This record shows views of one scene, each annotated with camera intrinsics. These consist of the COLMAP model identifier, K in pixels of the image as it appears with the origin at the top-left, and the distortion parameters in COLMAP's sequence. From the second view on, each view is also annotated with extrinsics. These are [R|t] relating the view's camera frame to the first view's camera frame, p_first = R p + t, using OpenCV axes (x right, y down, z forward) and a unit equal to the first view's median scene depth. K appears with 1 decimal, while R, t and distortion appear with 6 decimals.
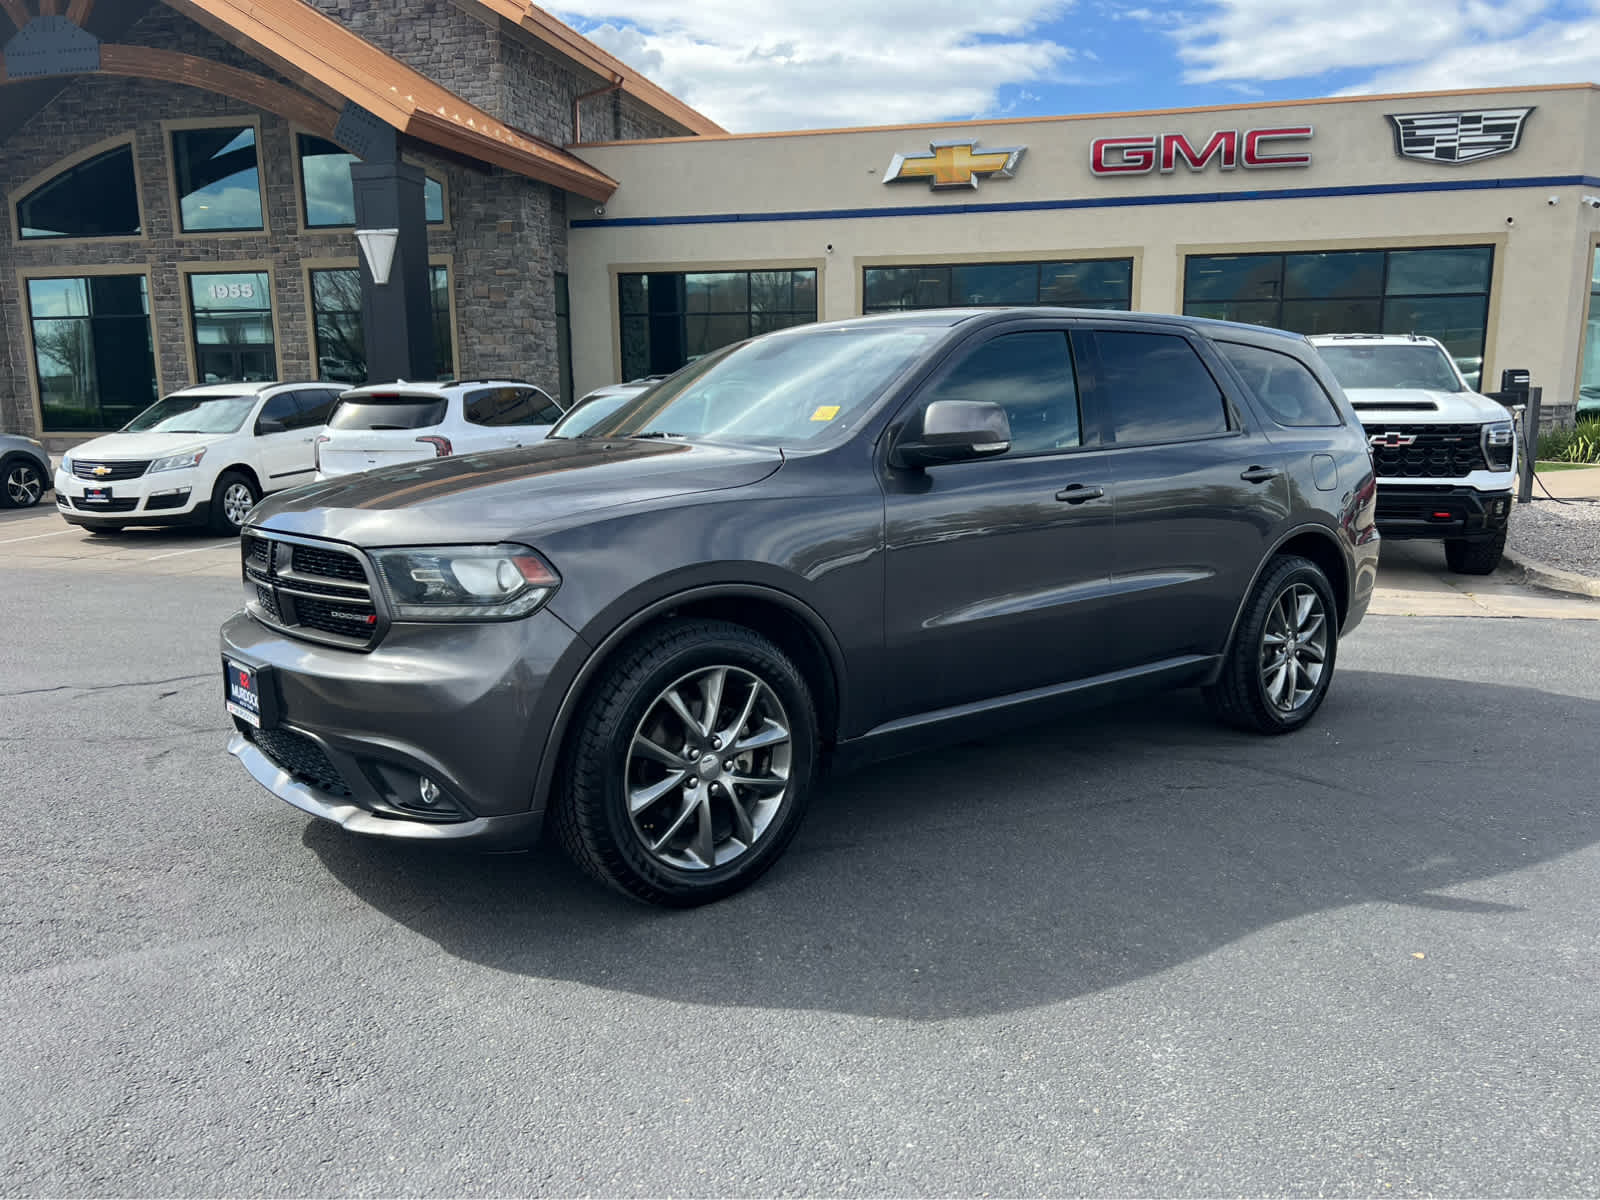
lens RADIAL K [[1157.5, 0, 800.0], [0, 1157.5, 600.0], [0, 0, 1]] dist [0.054642, -0.065466]
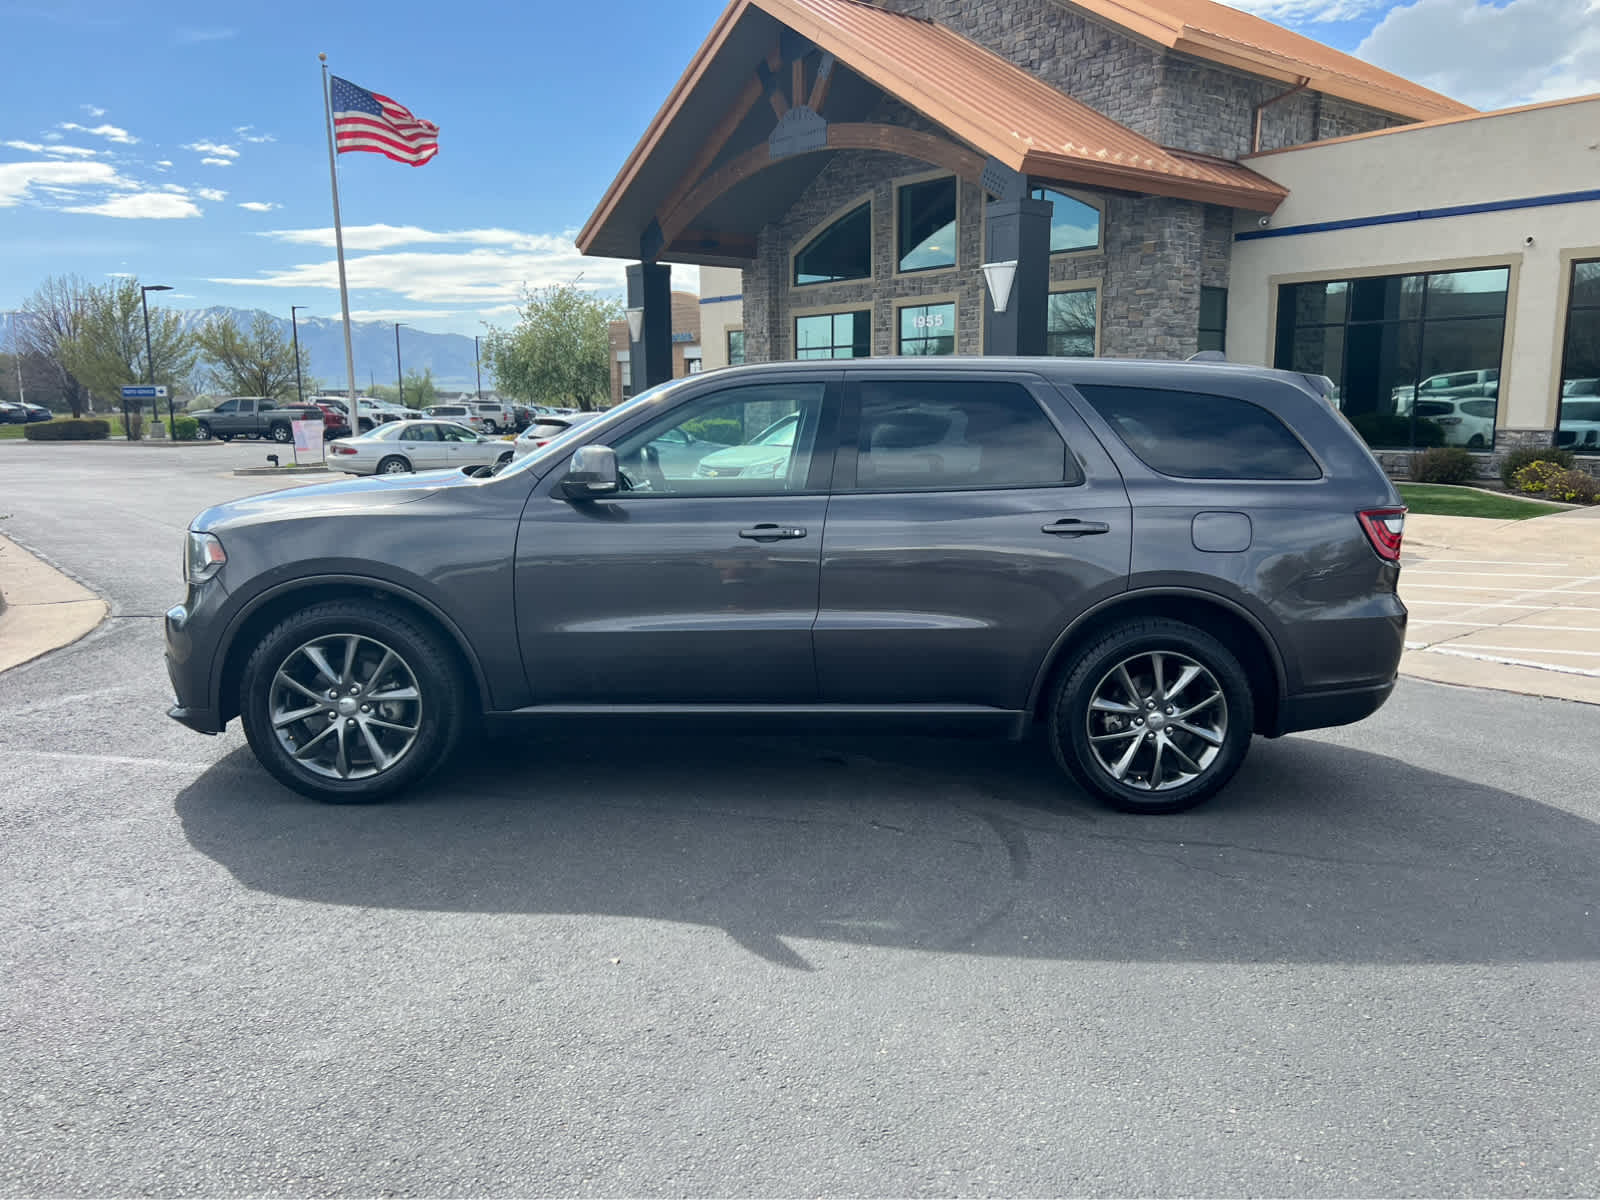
lens RADIAL K [[1158.4, 0, 800.0], [0, 1158.4, 600.0], [0, 0, 1]] dist [0.002838, -0.003375]
pose [[0.806386, 0.100165, -0.582845, 0.104436], [-0.105931, 0.994077, 0.024278, -0.006739], [0.581824, 0.042163, 0.812221, 0.016061]]
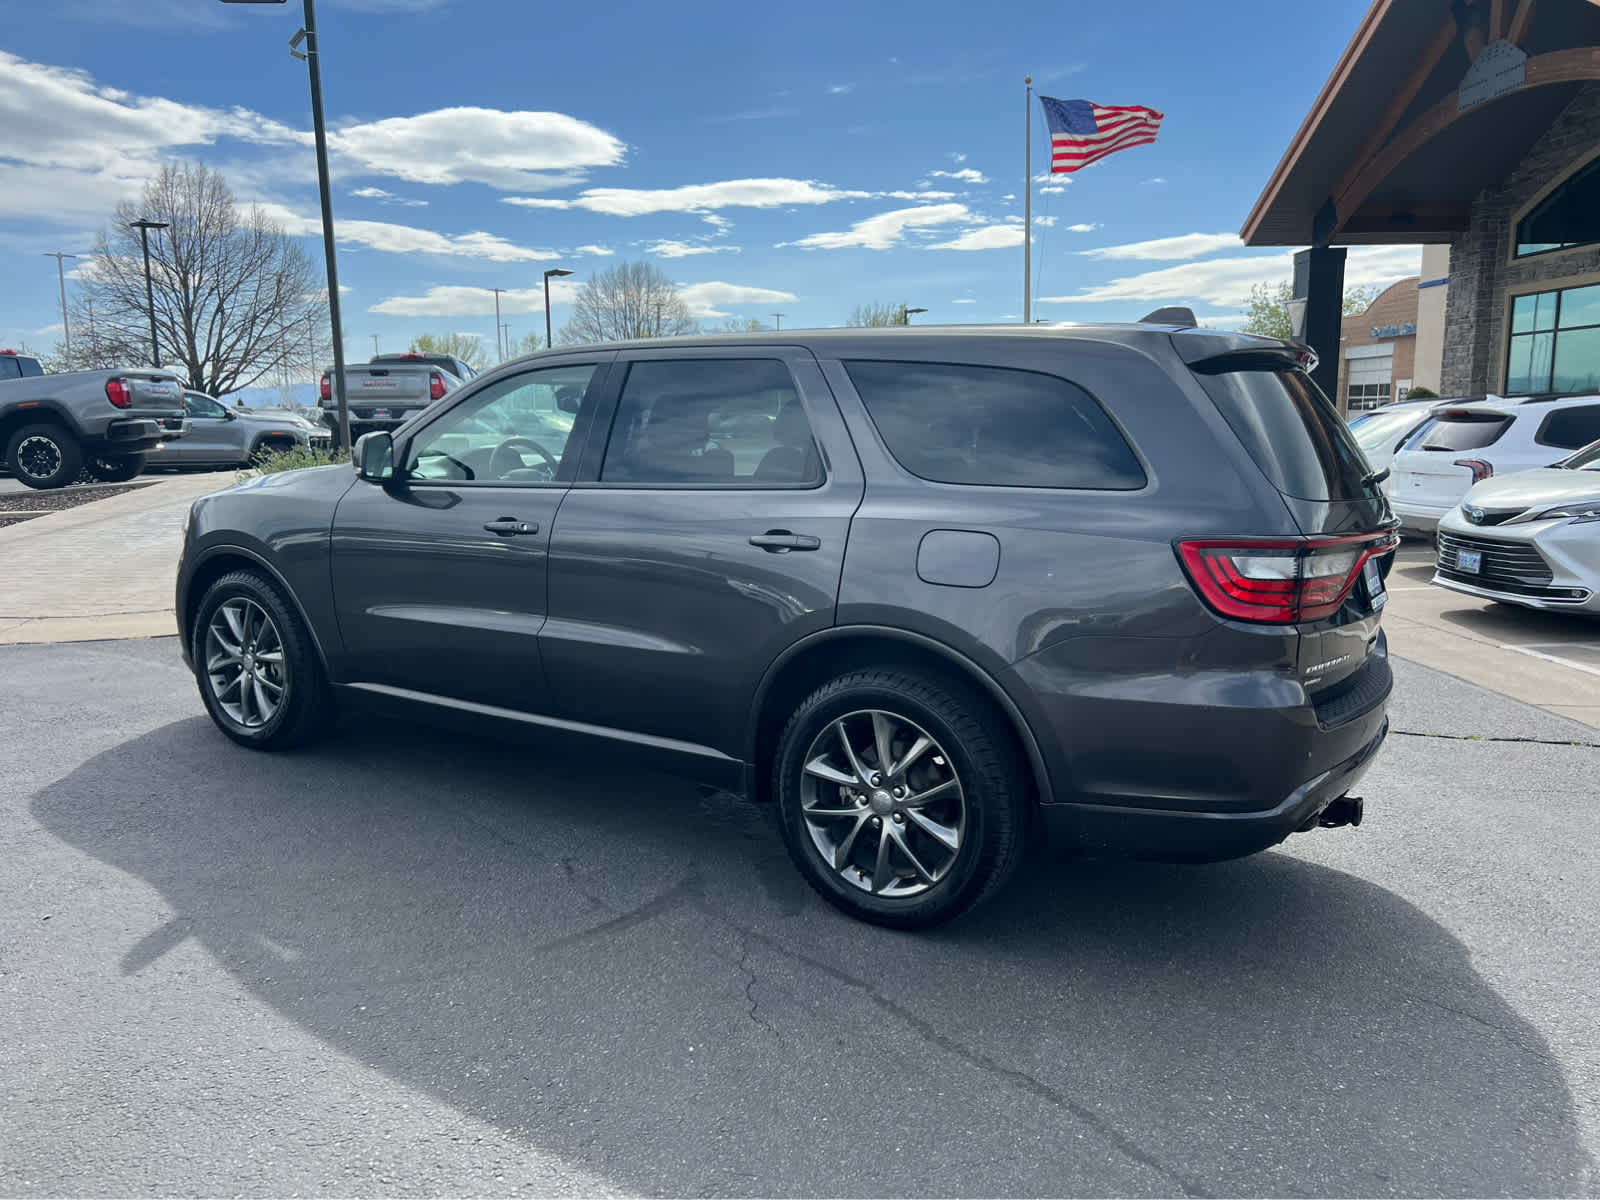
lens RADIAL K [[1158.4, 0, 800.0], [0, 1158.4, 600.0], [0, 0, 1]] dist [0.002838, -0.003375]
pose [[0.324862, 0.147940, -0.934119, 0.150474], [-0.154583, 0.982713, 0.101876, -0.020520], [0.933043, 0.111303, 0.342115, 0.104508]]
